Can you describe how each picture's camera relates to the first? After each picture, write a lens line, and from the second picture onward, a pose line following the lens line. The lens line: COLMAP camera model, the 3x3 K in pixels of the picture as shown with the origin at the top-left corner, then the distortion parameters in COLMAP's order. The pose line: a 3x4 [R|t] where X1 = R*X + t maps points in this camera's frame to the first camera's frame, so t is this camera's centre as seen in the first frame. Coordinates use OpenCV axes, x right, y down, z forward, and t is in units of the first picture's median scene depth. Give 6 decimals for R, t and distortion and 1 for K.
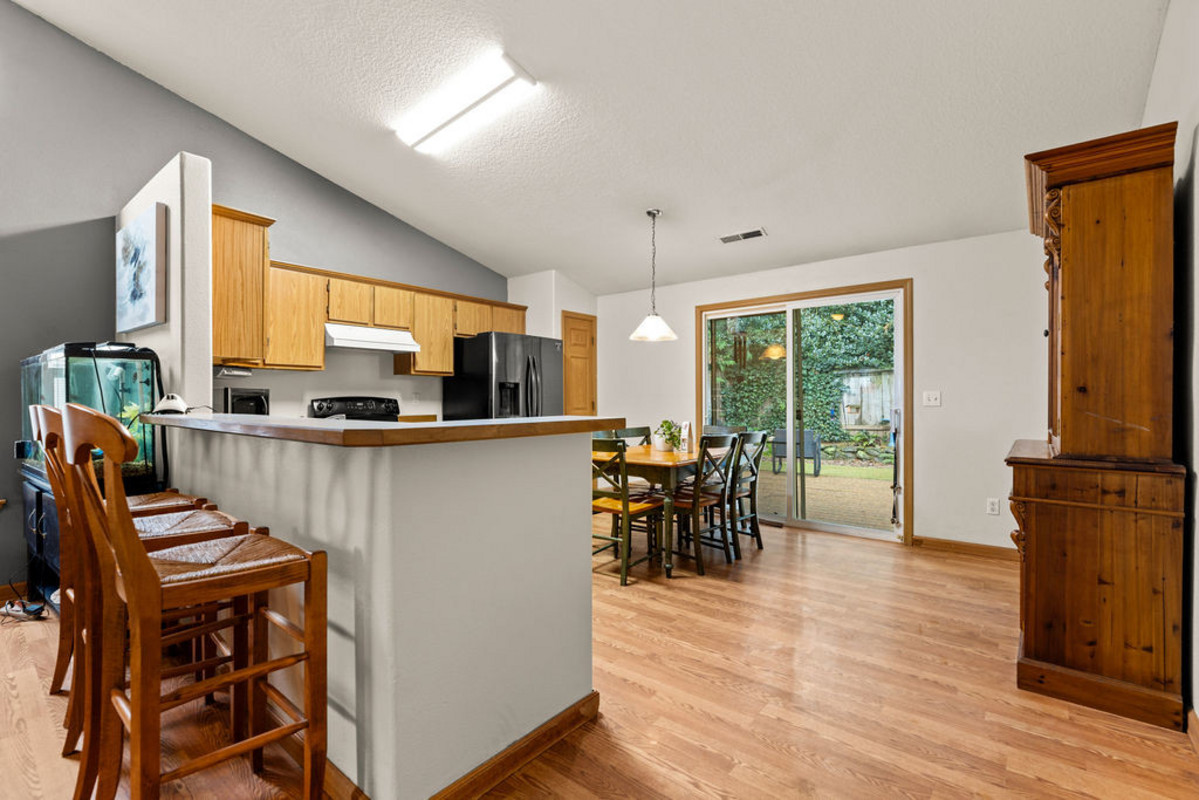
lens RADIAL K [[535.7, 0, 599.5], [0, 535.7, 400.0], [0, 0, 1]] dist [0.014138, 0.000169]
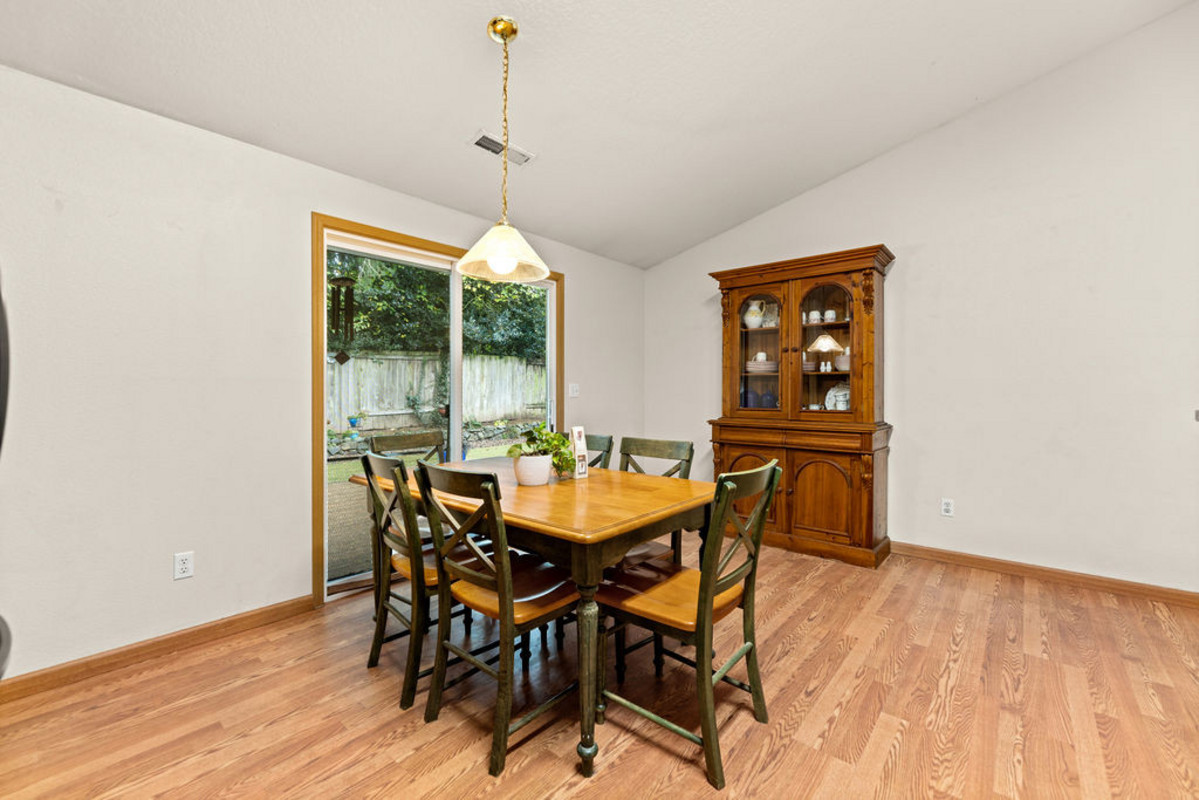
lens RADIAL K [[503.3, 0, 595.2], [0, 503.3, 395.6], [0, 0, 1]] dist [0.000481, 0.000290]
pose [[0.028661, -0.009329, 0.999546, -0.666855], [-0.001178, 0.999955, 0.009367, -0.004371], [-0.999588, -0.001446, 0.028649, 1.580836]]
